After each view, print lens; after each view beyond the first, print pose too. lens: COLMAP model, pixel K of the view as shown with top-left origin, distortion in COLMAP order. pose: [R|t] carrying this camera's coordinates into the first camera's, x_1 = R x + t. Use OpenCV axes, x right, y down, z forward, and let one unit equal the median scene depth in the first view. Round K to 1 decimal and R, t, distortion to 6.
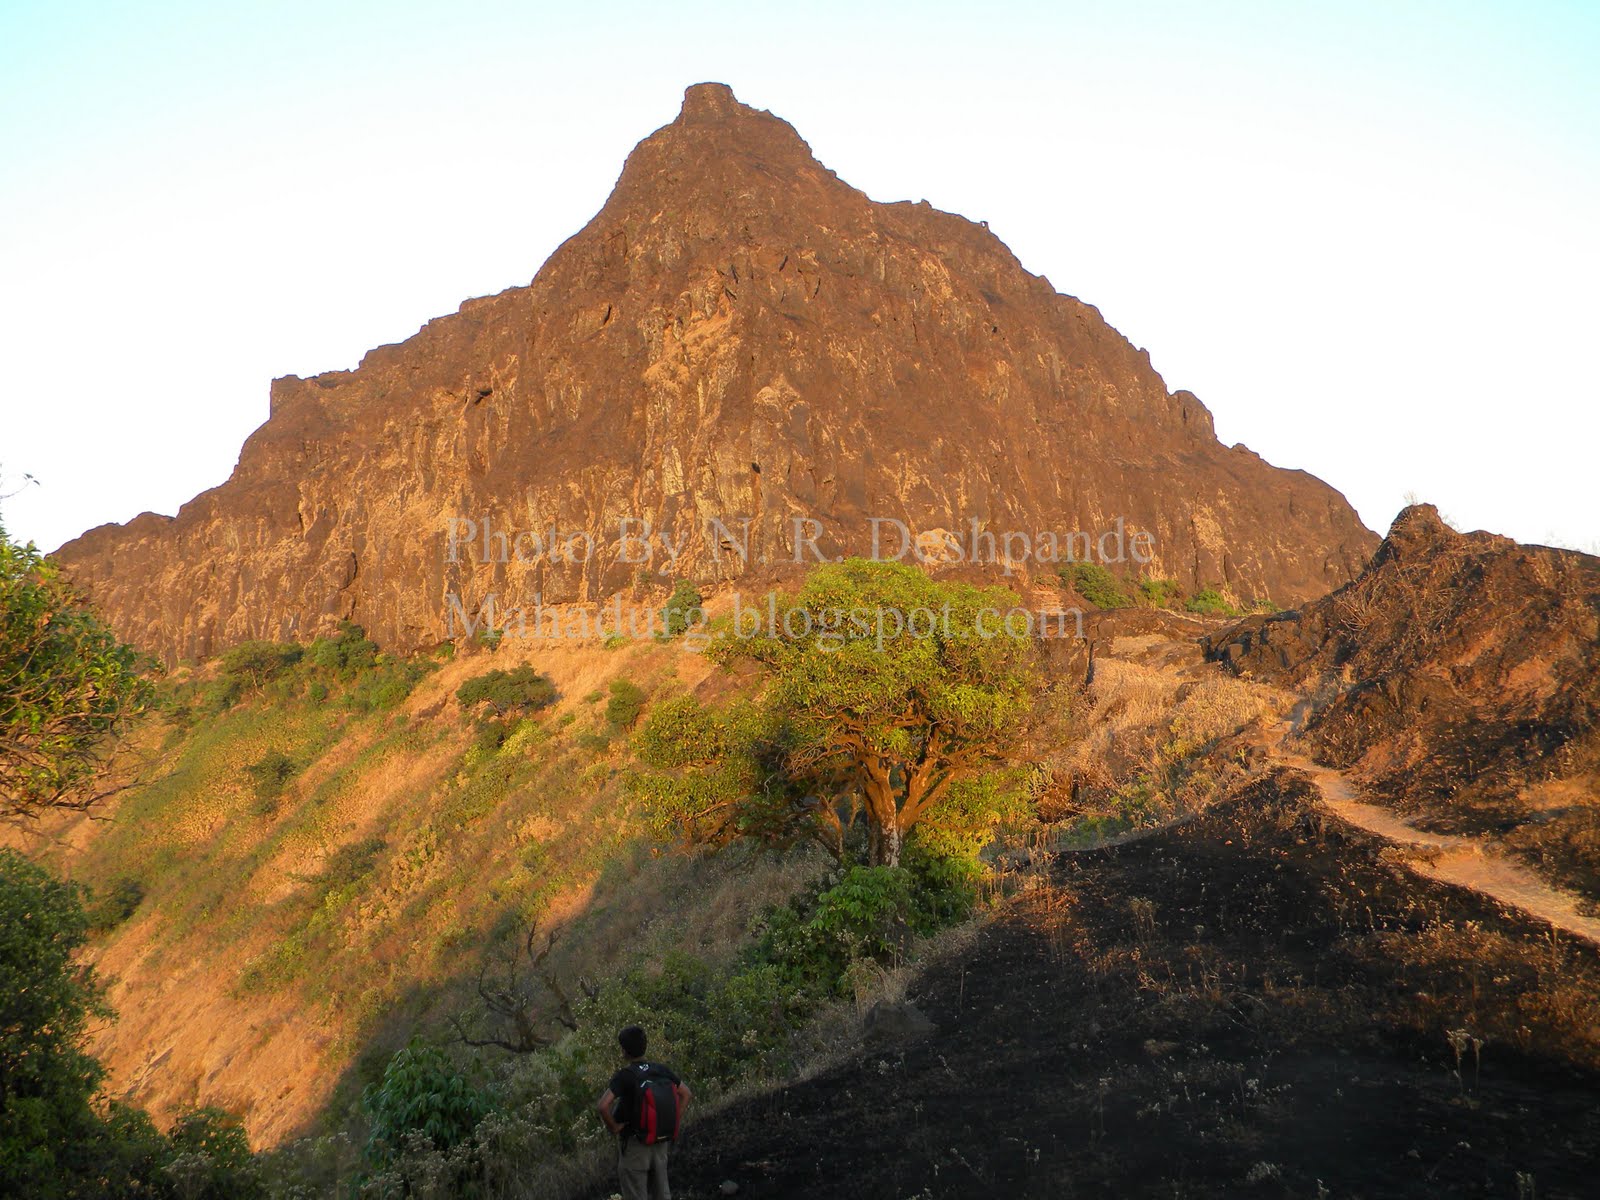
lens RADIAL K [[1228.0, 0, 800.6], [0, 1228.0, 606.3], [0, 0, 1]] dist [-0.008941, -0.001072]
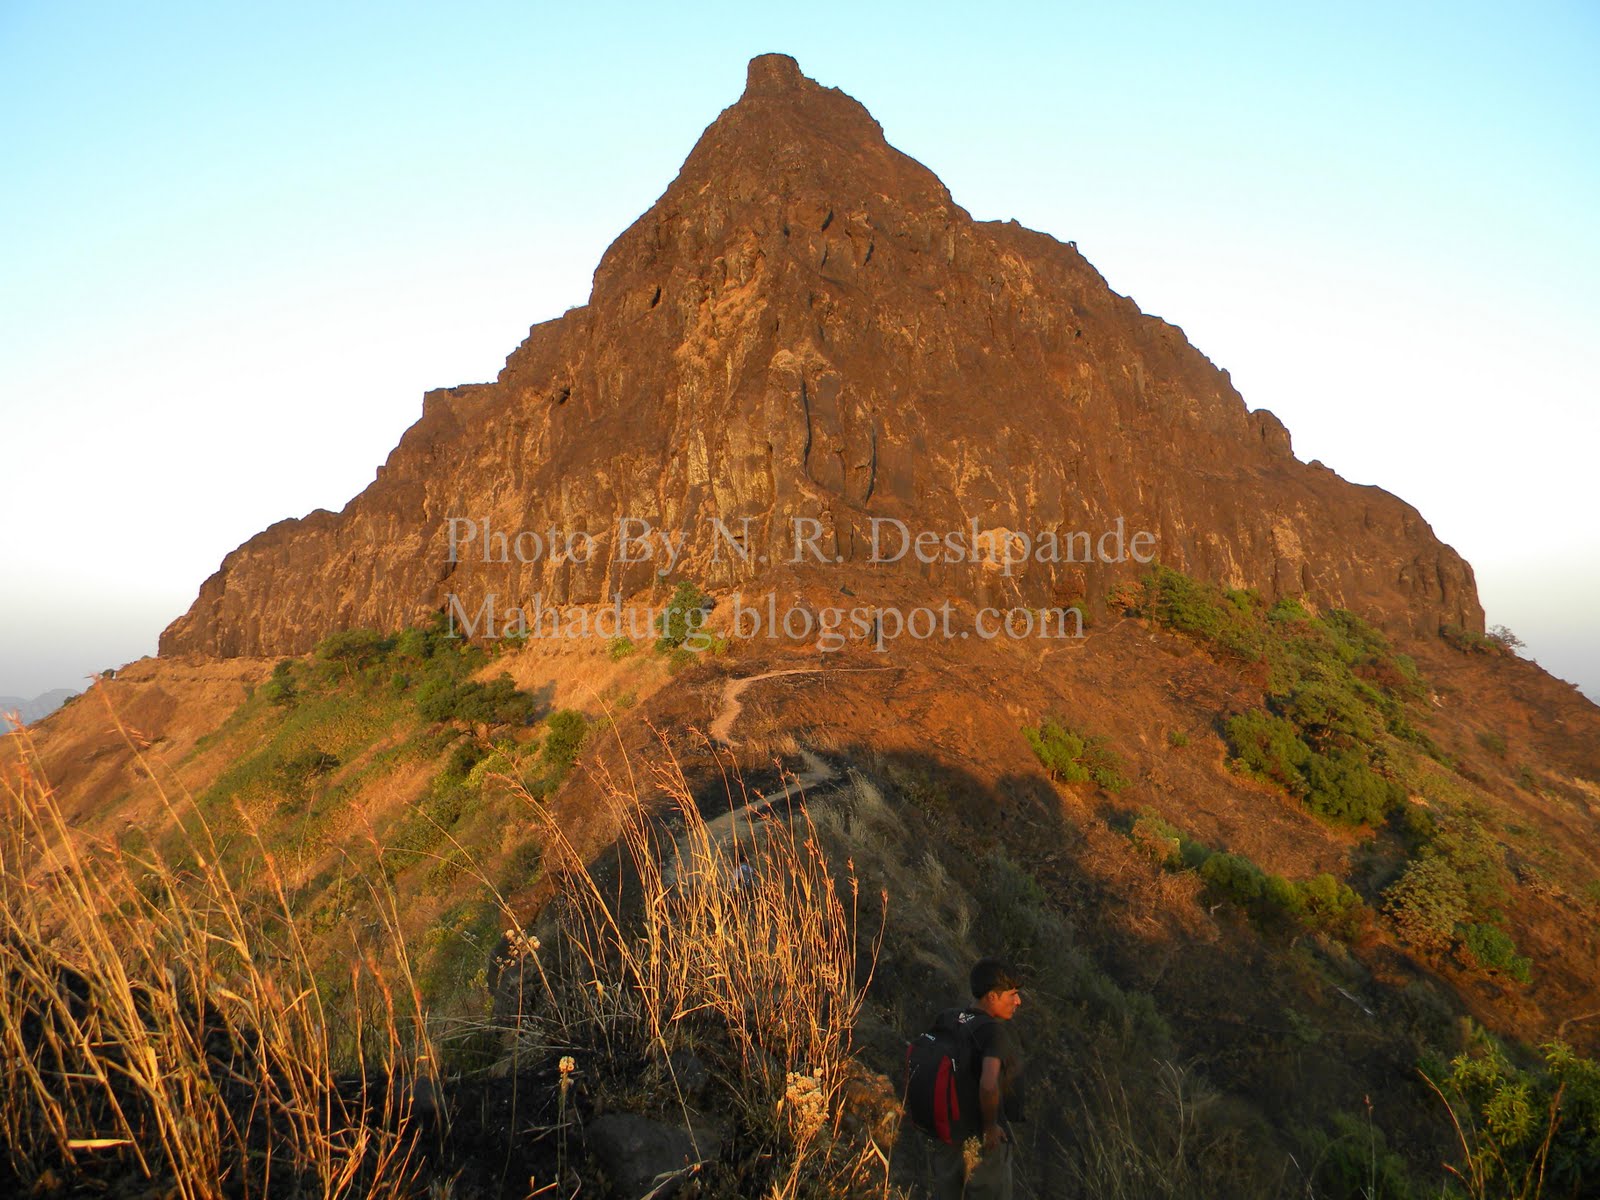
lens RADIAL K [[1107.9, 0, 797.9], [0, 1107.9, 588.7], [0, 0, 1]] dist [0.012232, 0.000809]
pose [[0.995711, 0.021016, -0.090097, 0.022792], [-0.022174, 0.999684, -0.011877, -0.004371], [0.089819, 0.013823, 0.995862, 0.115813]]
